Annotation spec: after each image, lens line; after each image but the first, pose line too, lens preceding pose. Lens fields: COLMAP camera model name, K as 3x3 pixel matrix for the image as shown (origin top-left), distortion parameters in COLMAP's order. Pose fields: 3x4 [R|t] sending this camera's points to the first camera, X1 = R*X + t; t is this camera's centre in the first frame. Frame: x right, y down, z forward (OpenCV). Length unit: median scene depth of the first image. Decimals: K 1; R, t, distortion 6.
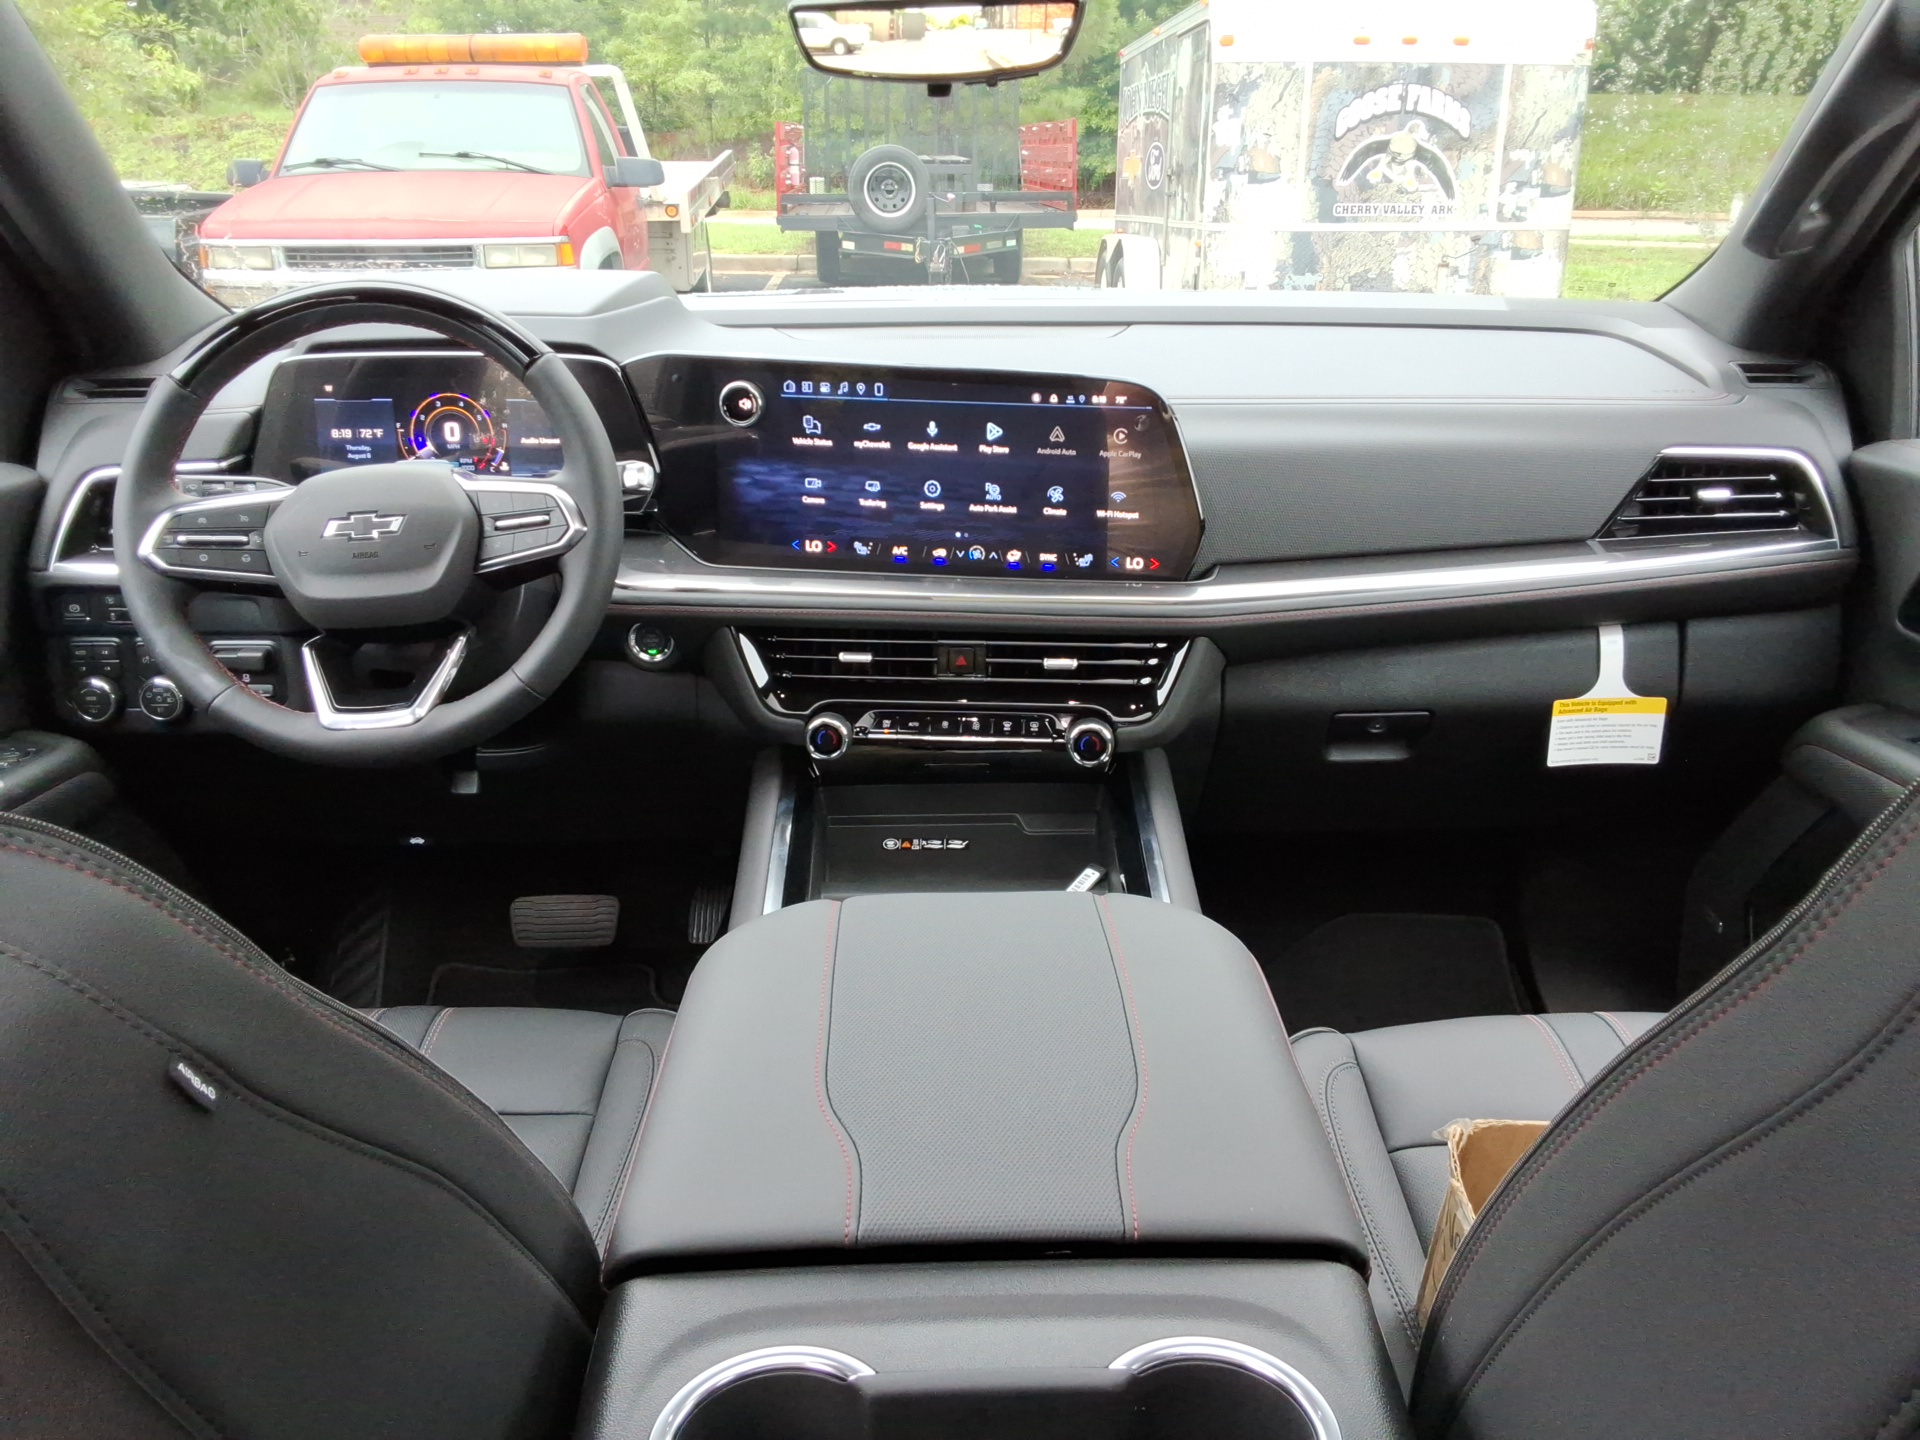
lens RADIAL K [[1538.7, 0, 975.4], [0, 1538.7, 698.4], [0, 0, 1]] dist [0.105475, -0.163222]
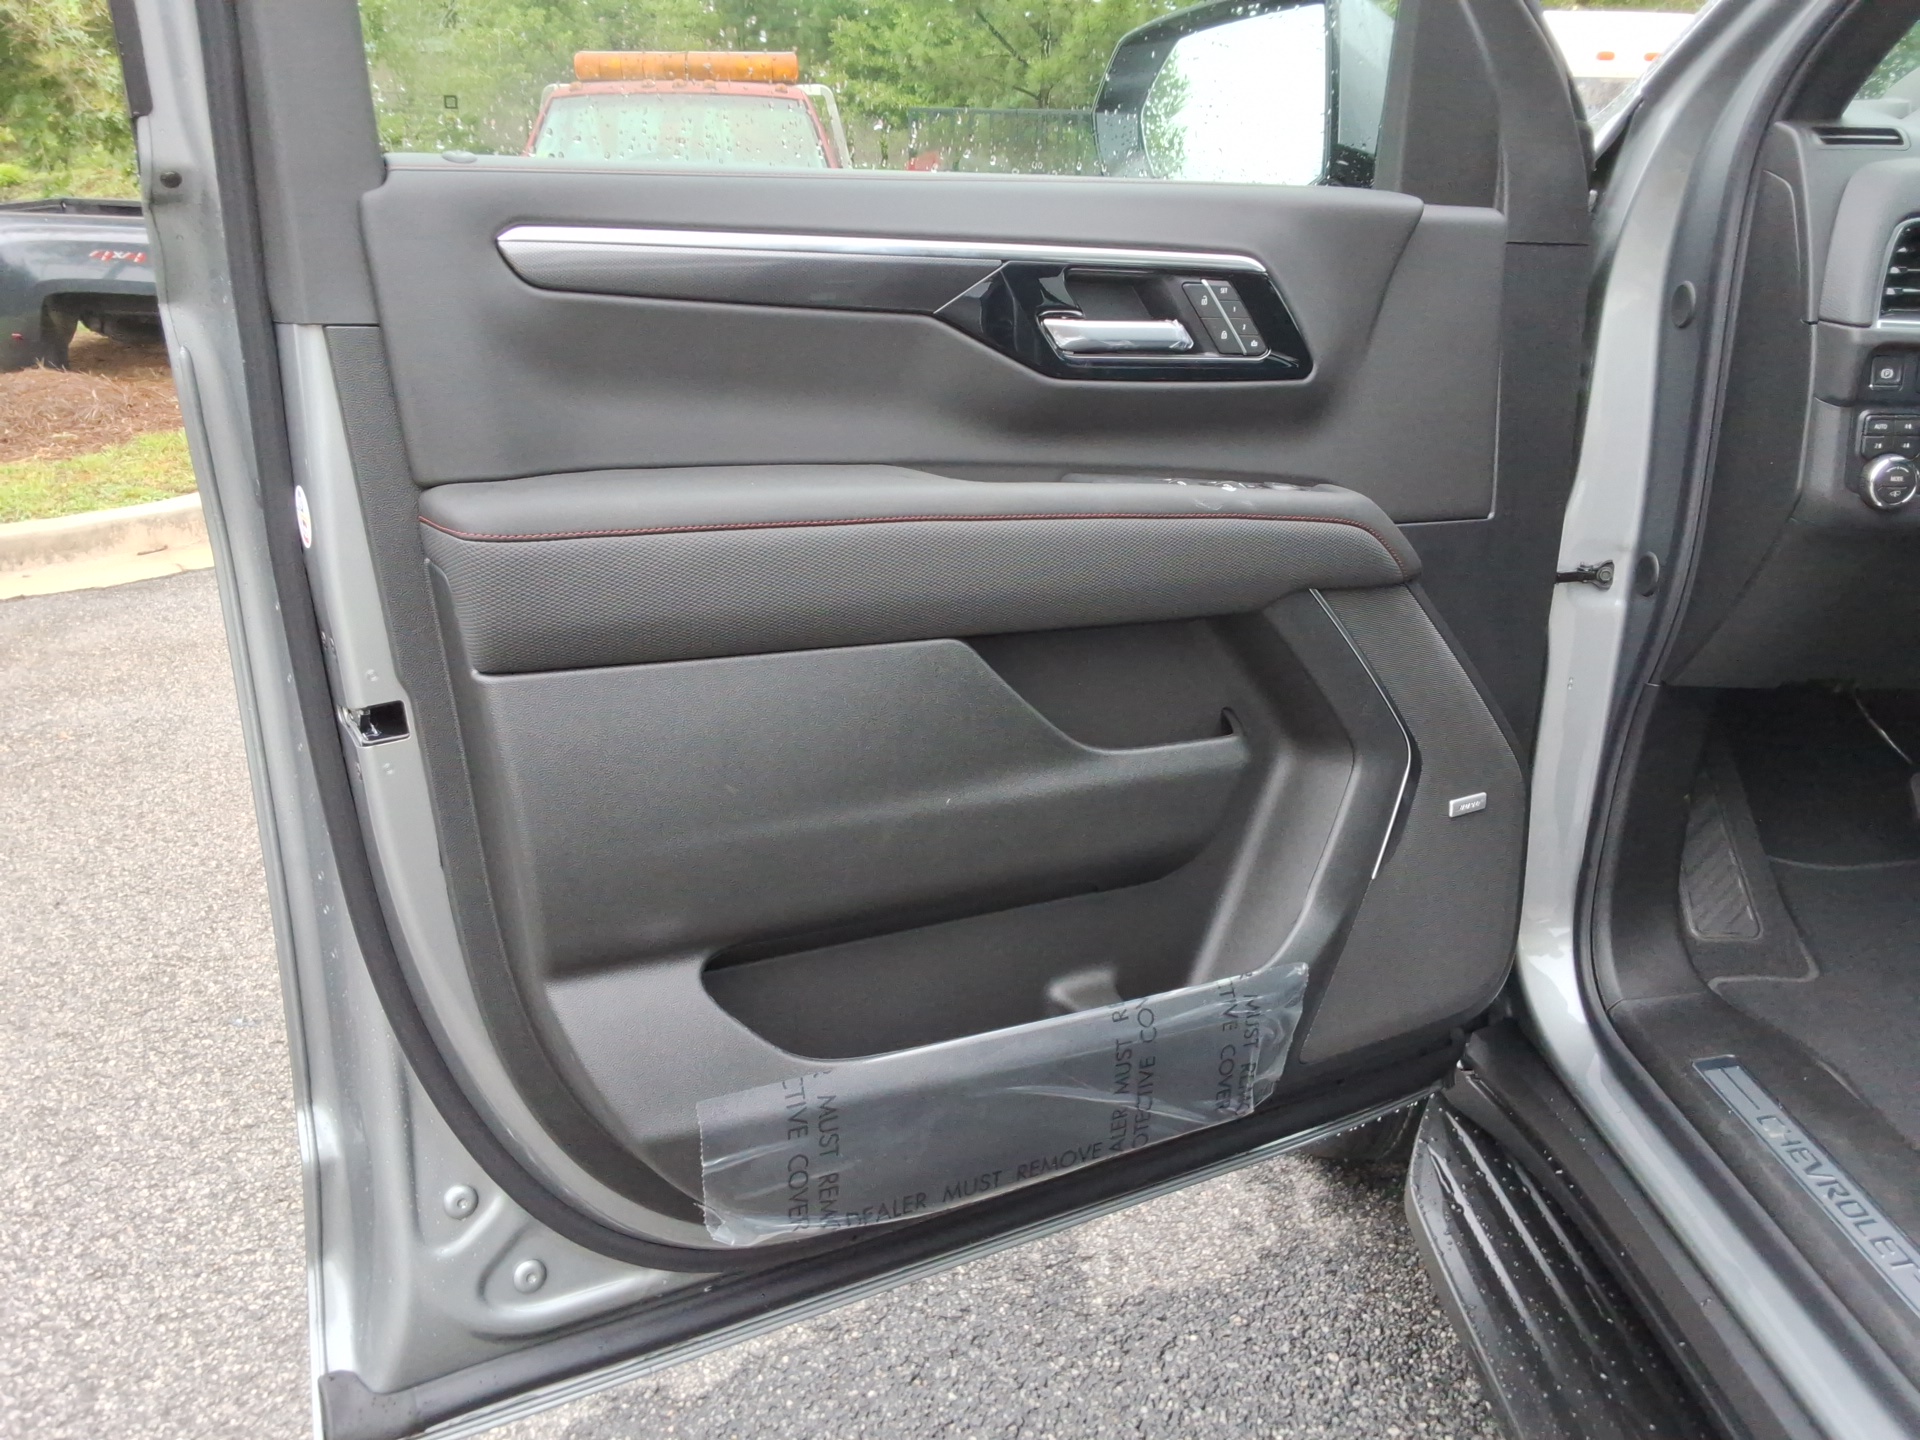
lens RADIAL K [[1538.7, 0, 965.0], [0, 1538.7, 705.1], [0, 0, 1]] dist [0.105475, -0.163222]
pose [[0.999927, -0.002234, 0.011890, -1.088315], [0.002614, 0.999483, -0.032048, 0.155078], [-0.011812, 0.032077, 0.999416, 0.133200]]
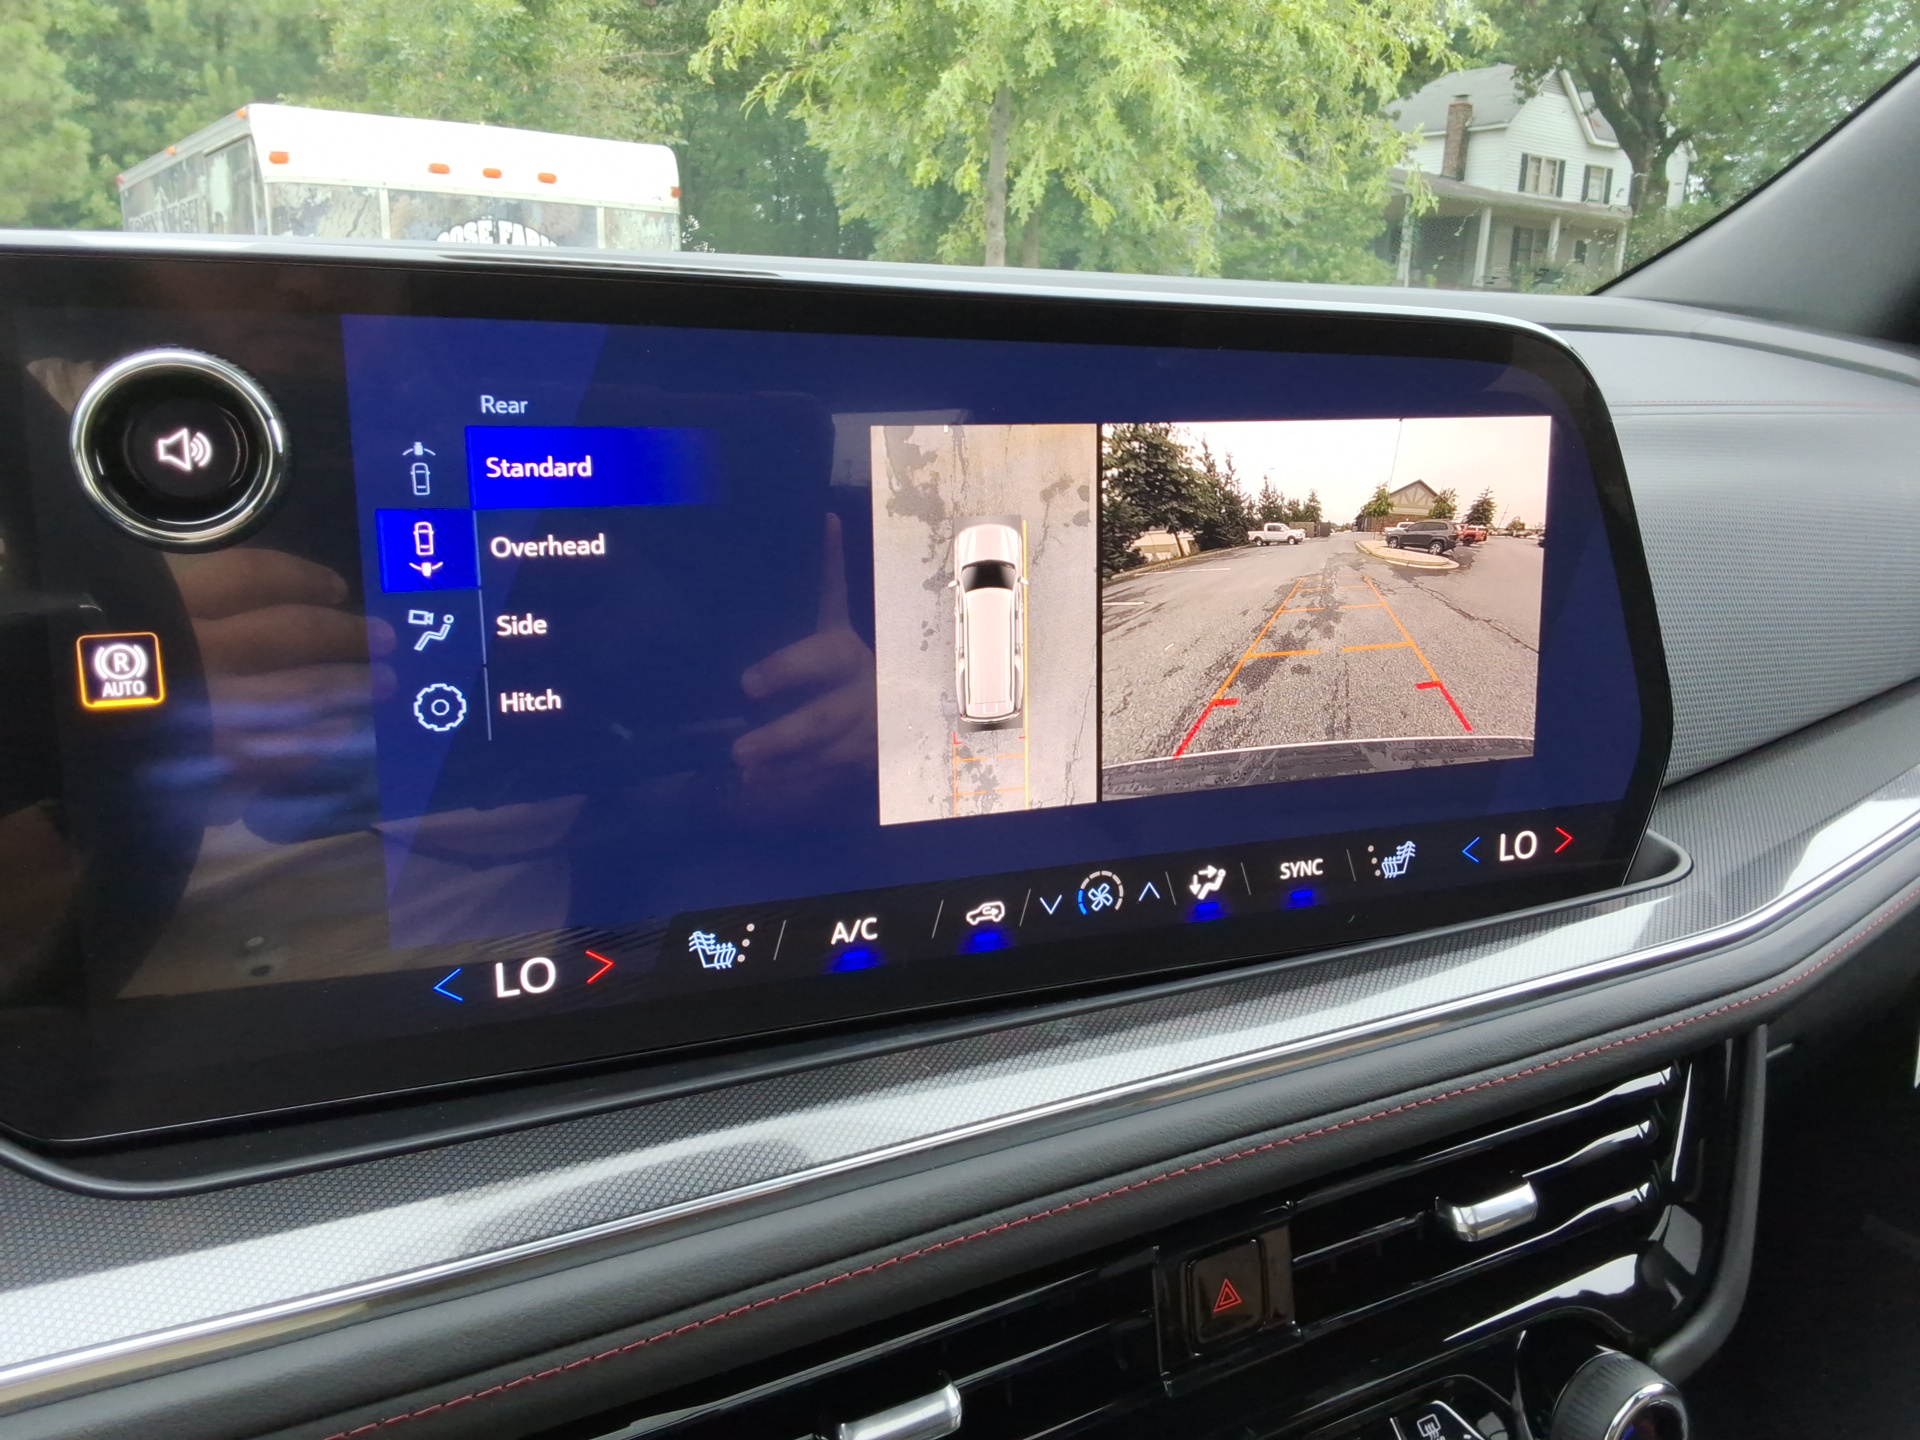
lens RADIAL K [[1538.7, 0, 973.3], [0, 1538.7, 720.2], [0, 0, 1]] dist [0.105475, -0.163222]
pose [[0.828651, -0.123373, 0.546001, -0.183215], [0.172329, 0.984262, -0.039137, -0.119477], [-0.532580, 0.126523, 0.836870, 0.740999]]
